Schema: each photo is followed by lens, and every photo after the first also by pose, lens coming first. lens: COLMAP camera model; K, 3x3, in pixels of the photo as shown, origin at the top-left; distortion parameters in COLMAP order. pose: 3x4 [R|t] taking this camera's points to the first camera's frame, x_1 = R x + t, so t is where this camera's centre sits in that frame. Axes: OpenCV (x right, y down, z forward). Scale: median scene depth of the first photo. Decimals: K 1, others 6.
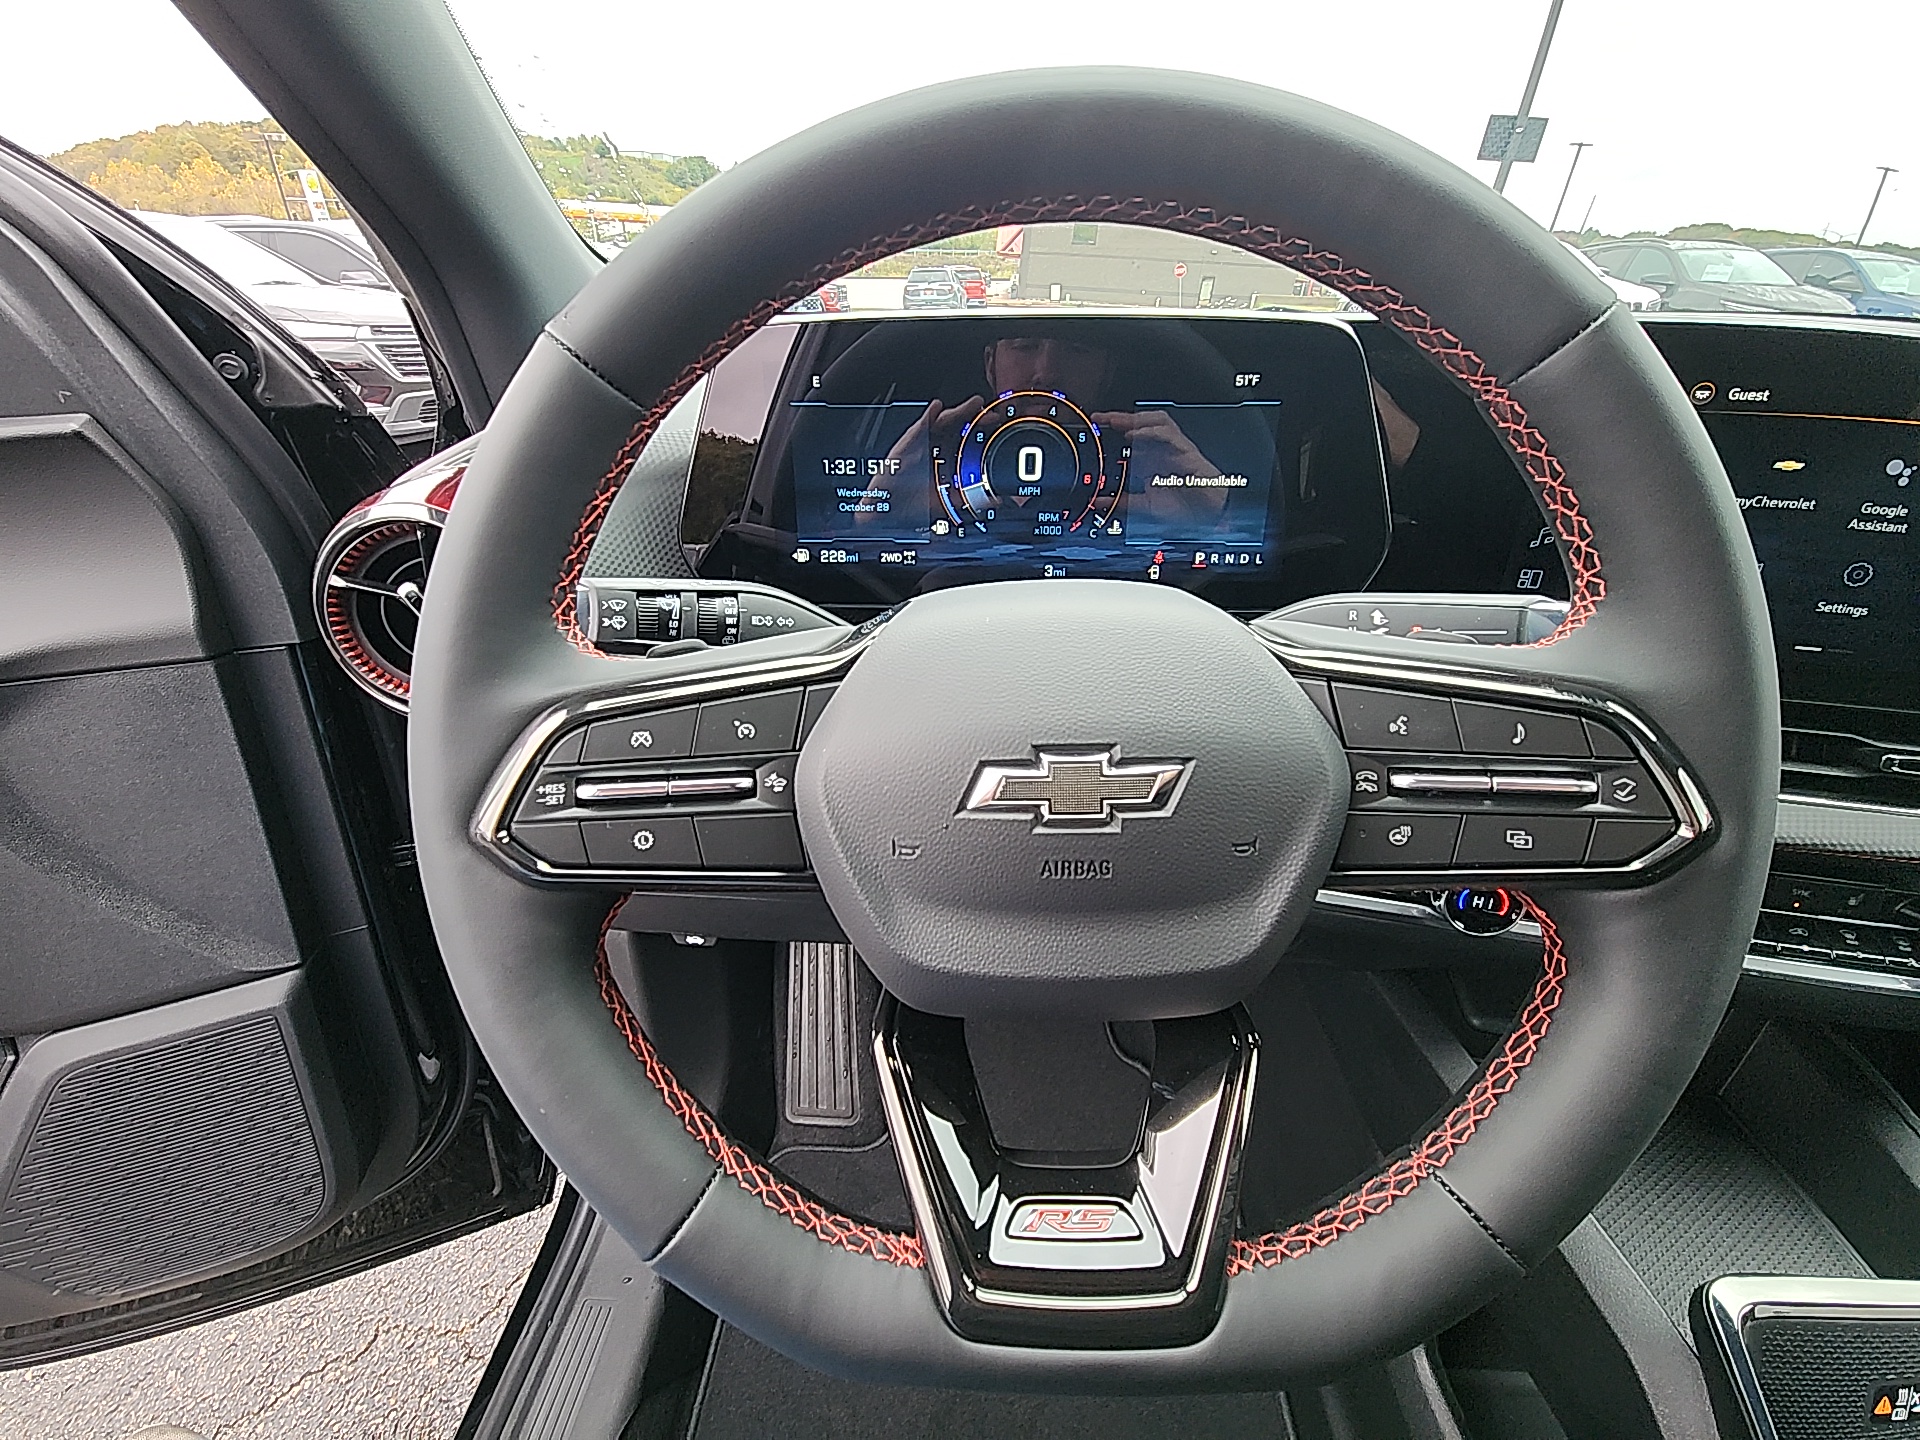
lens RADIAL K [[770.8, 0, 951.7], [0, 770.8, 701.6], [0, 0, 1]] dist [0.010560, -0.006267]
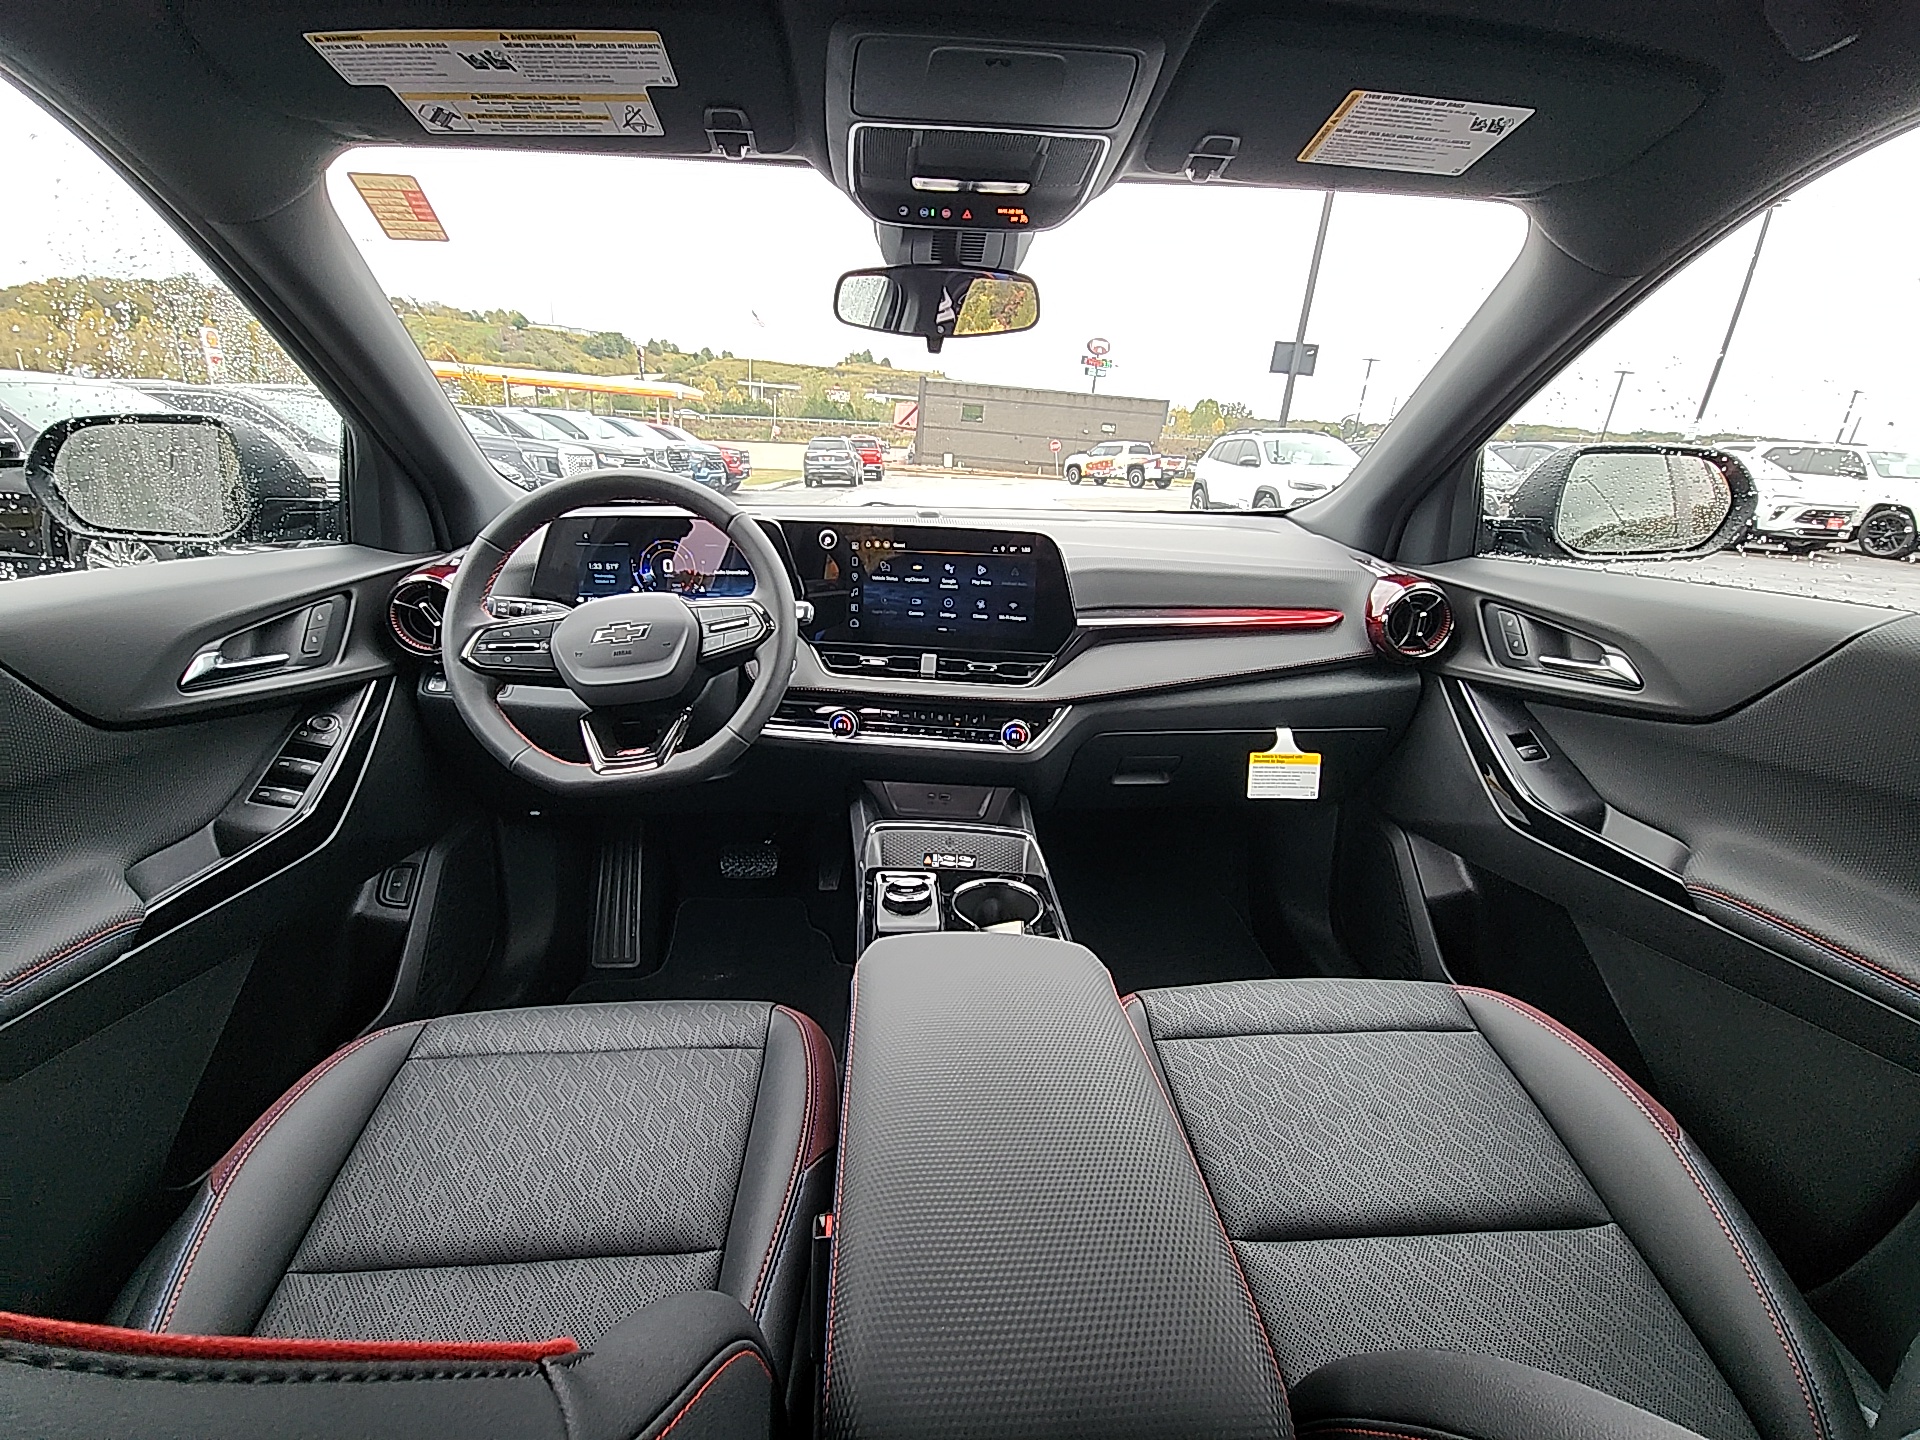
lens RADIAL K [[770.8, 0, 948.1], [0, 770.8, 706.3], [0, 0, 1]] dist [0.010560, -0.006267]
pose [[0.993327, -0.009984, 0.114899, 0.758735], [0.029997, 0.984324, -0.173798, 0.674921], [-0.111363, 0.176084, 0.978056, -1.667424]]
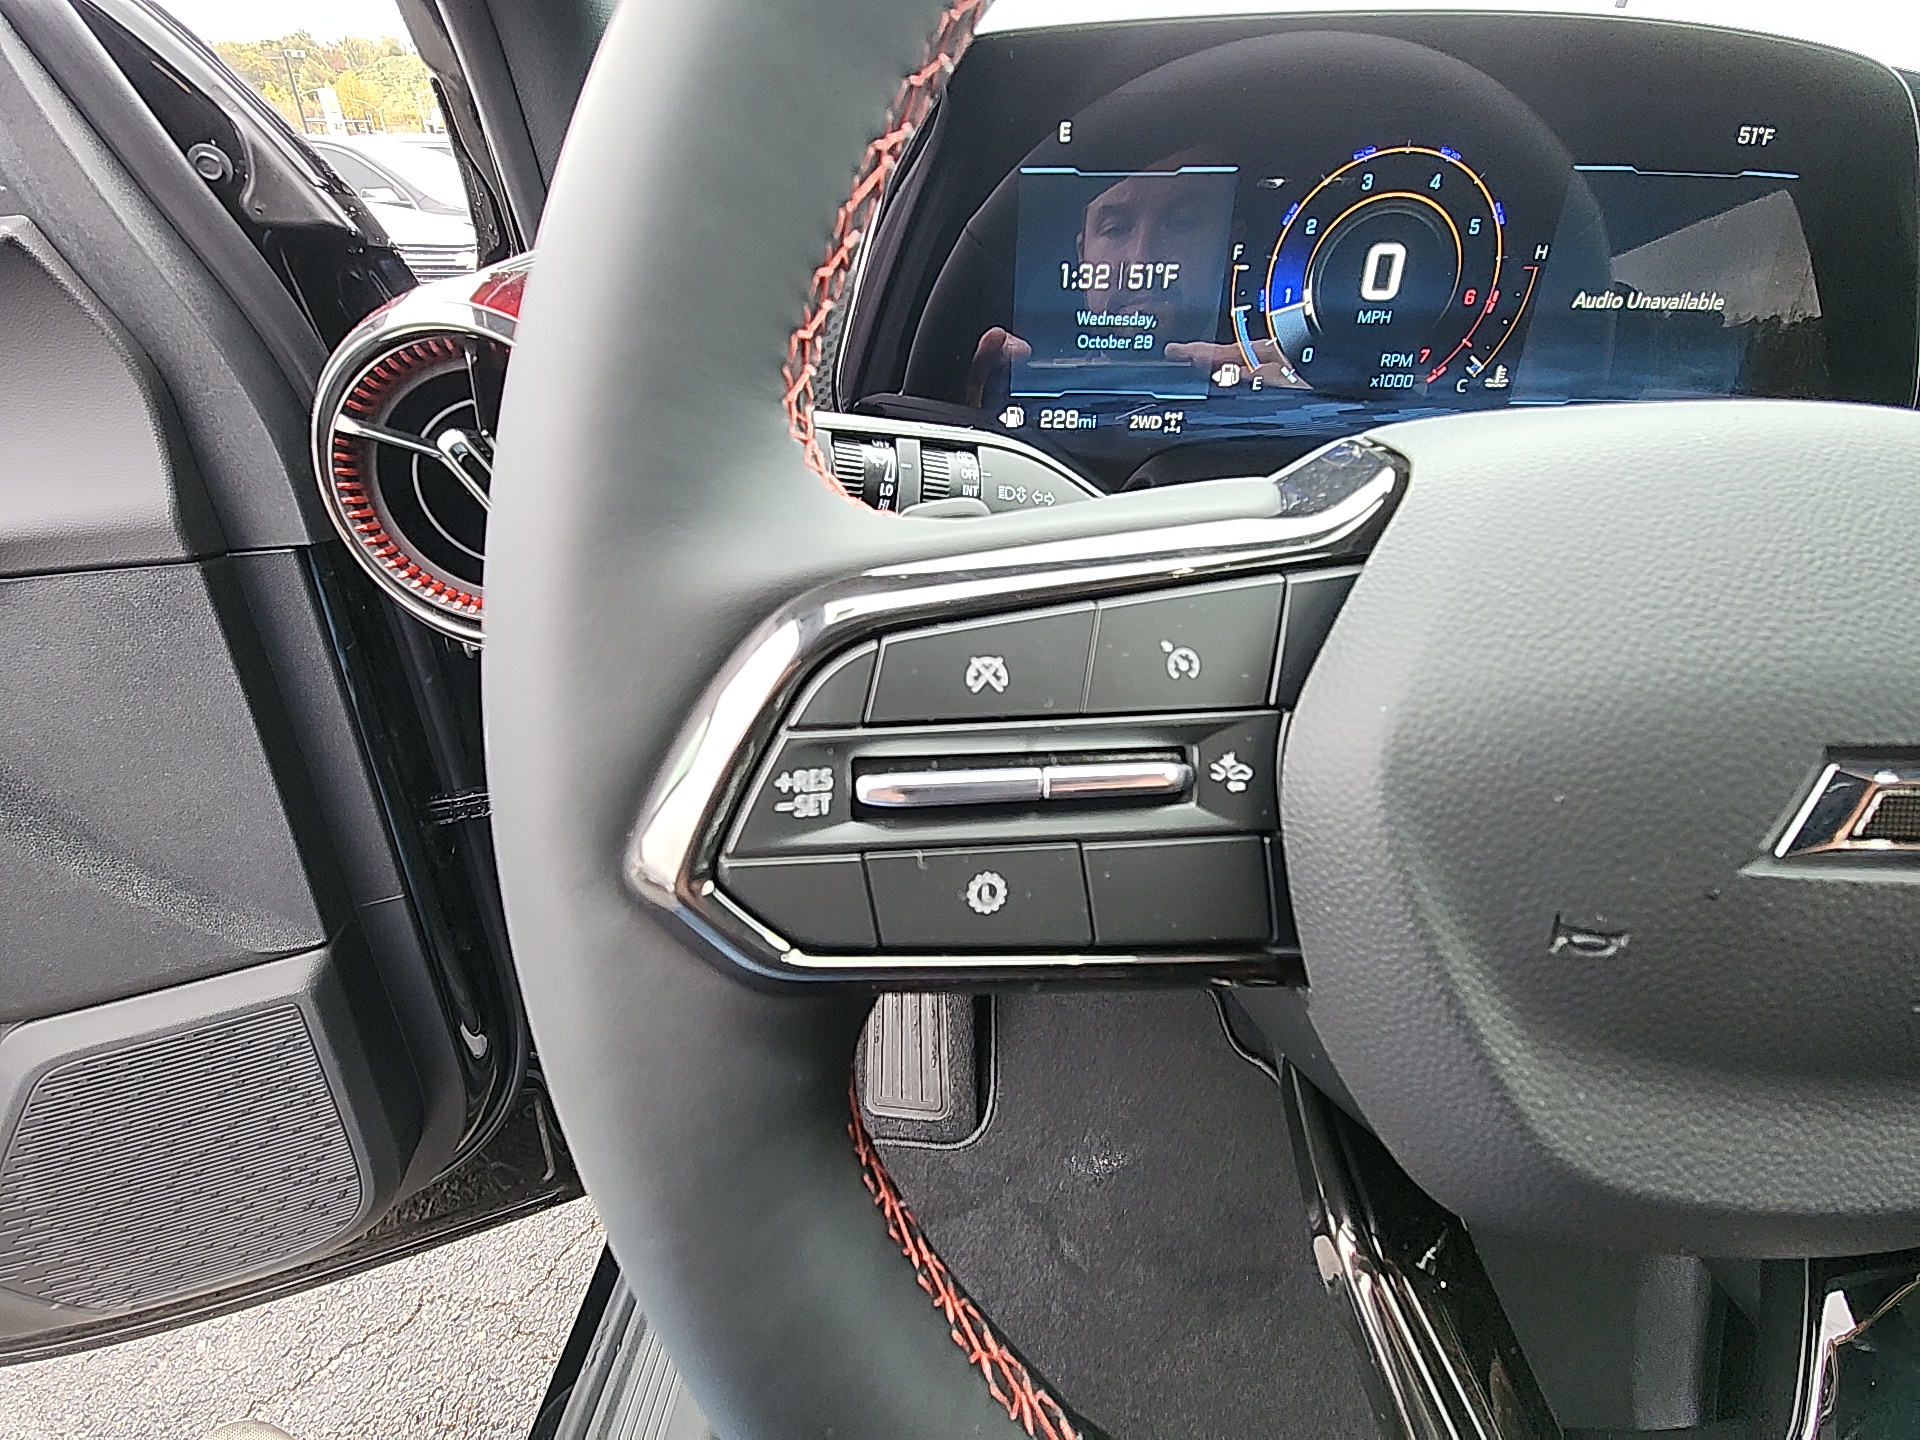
lens RADIAL K [[770.8, 0, 948.0], [0, 770.8, 700.9], [0, 0, 1]] dist [0.010560, -0.006267]
pose [[0.999231, 0.026517, -0.028875, -0.236338], [-0.024646, 0.997687, 0.063347, 0.020776], [0.030488, -0.062587, 0.997574, 0.313902]]
